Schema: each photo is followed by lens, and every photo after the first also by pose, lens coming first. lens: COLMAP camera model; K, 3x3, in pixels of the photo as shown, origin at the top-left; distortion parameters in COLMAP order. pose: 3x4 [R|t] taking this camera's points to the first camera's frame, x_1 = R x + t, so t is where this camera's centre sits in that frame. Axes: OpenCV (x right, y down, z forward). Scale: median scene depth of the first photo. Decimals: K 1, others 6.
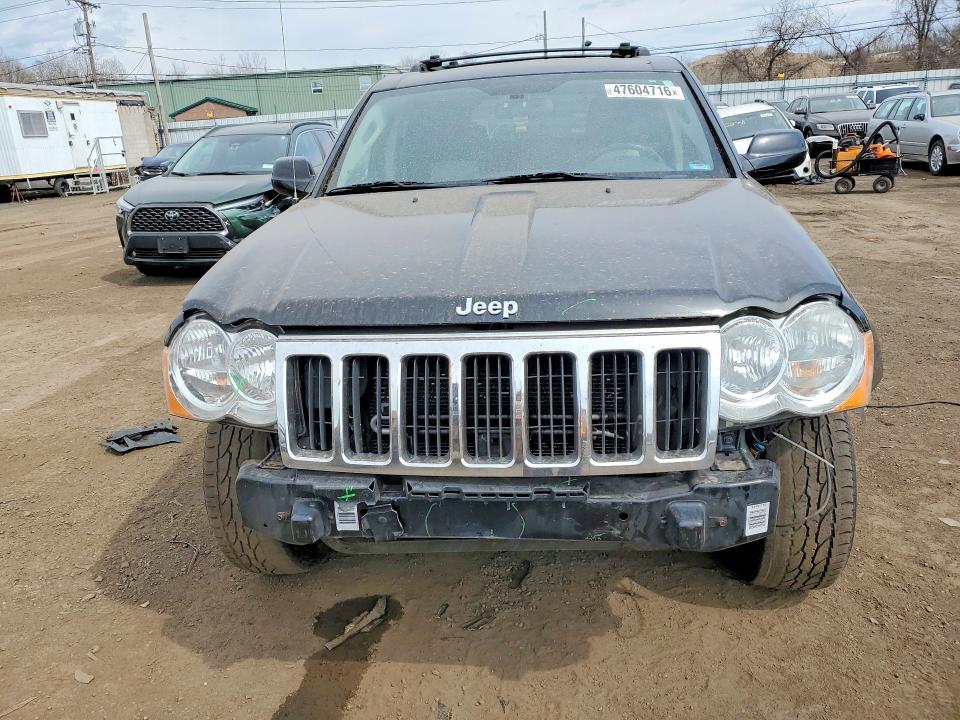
lens RADIAL K [[775.6, 0, 478.7], [0, 775.6, 354.4], [0, 0, 1]] dist [0.011210, 0.008846]
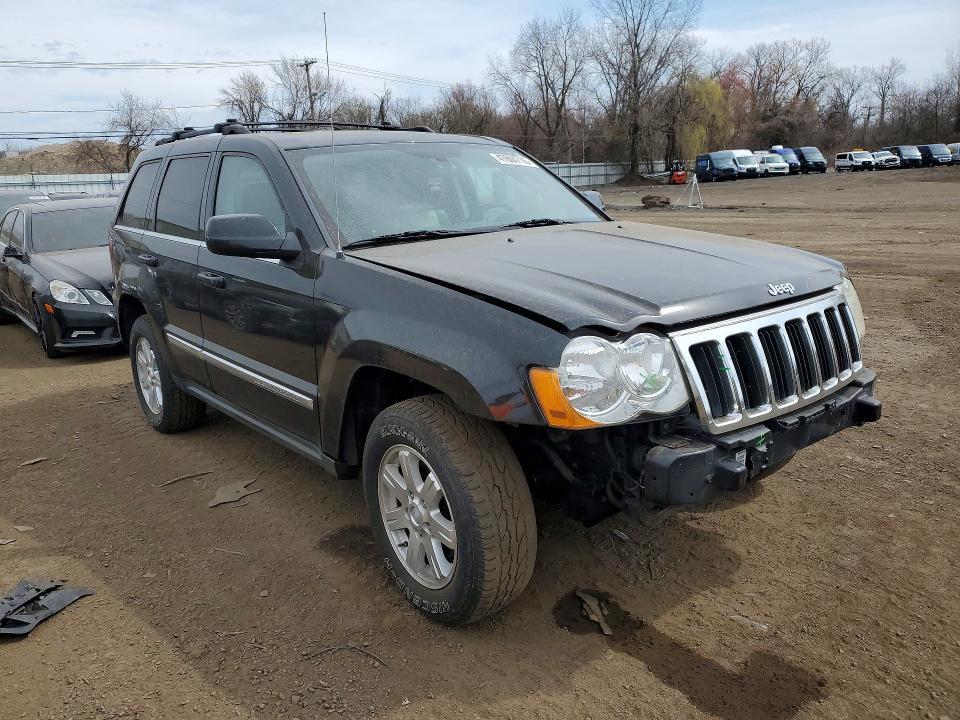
lens RADIAL K [[775.6, 0, 477.0], [0, 775.6, 364.7], [0, 0, 1]] dist [0.011210, 0.008846]
pose [[0.680535, -0.146062, 0.718010, -0.885213], [0.219104, 0.975658, -0.009194, -0.020892], [-0.699190, 0.163576, 0.695972, 0.255954]]
